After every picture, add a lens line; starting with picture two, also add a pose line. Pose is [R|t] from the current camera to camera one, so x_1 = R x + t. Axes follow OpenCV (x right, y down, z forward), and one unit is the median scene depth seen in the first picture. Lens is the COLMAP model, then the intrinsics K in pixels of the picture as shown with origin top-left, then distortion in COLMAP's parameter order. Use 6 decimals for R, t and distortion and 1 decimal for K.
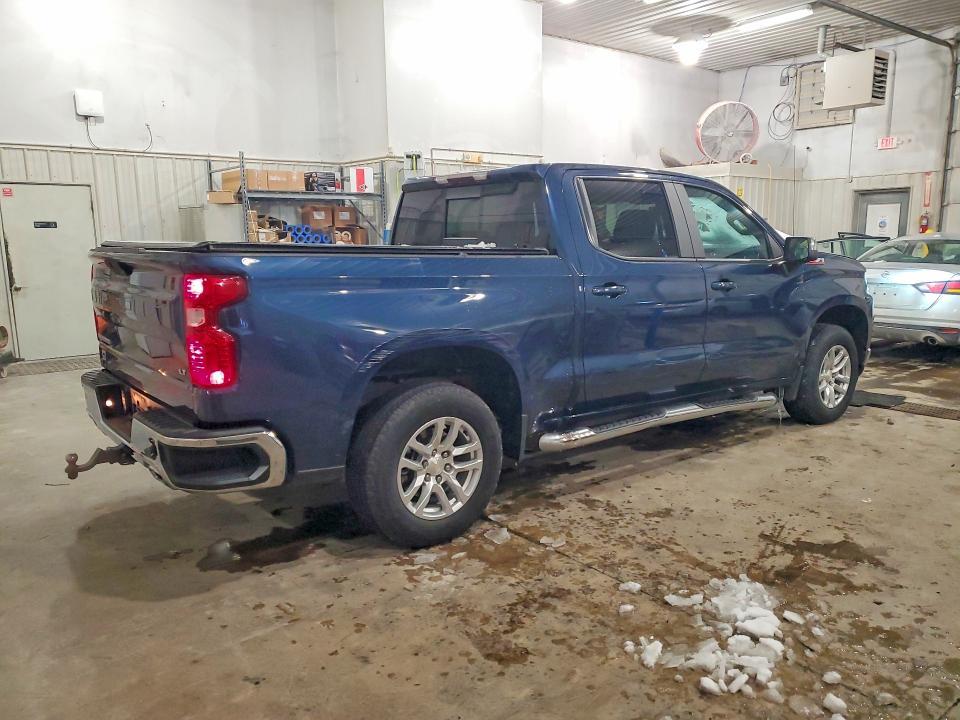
lens RADIAL K [[739.2, 0, 479.9], [0, 739.2, 360.7], [0, 0, 1]] dist [-0.026288, 0.001405]
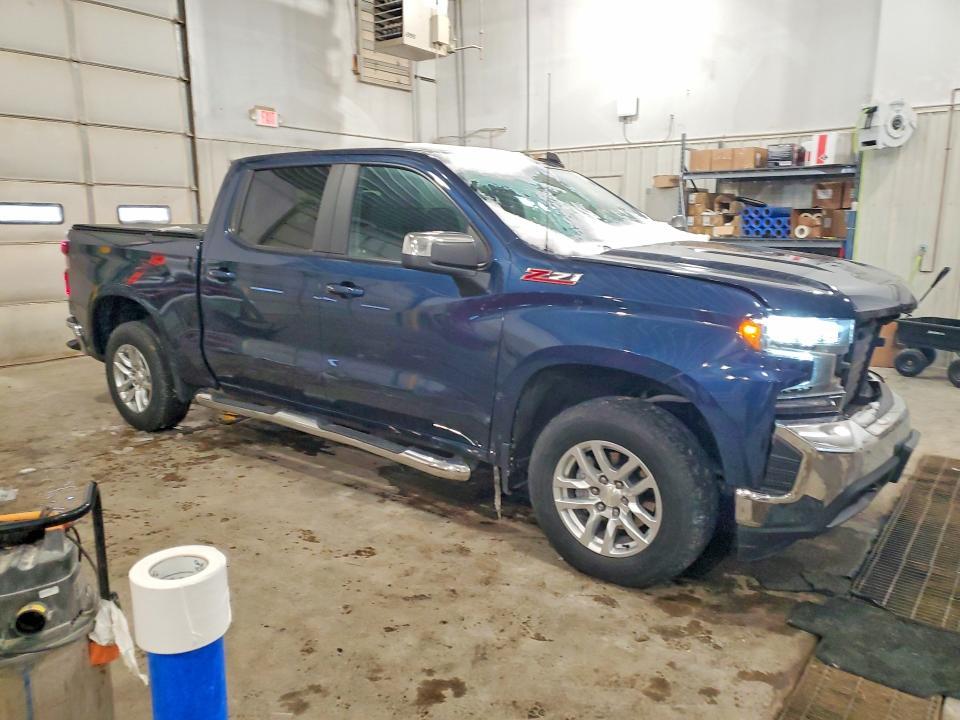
lens RADIAL K [[750.0, 0, 479.9], [0, 750.0, 363.3], [0, 0, 1]] dist [0.013206, -0.007771]
pose [[0.243968, 0.182888, -0.952382, 1.174556], [-0.153158, 0.976998, 0.148381, -0.169240], [0.957613, 0.109665, 0.266367, 0.931424]]
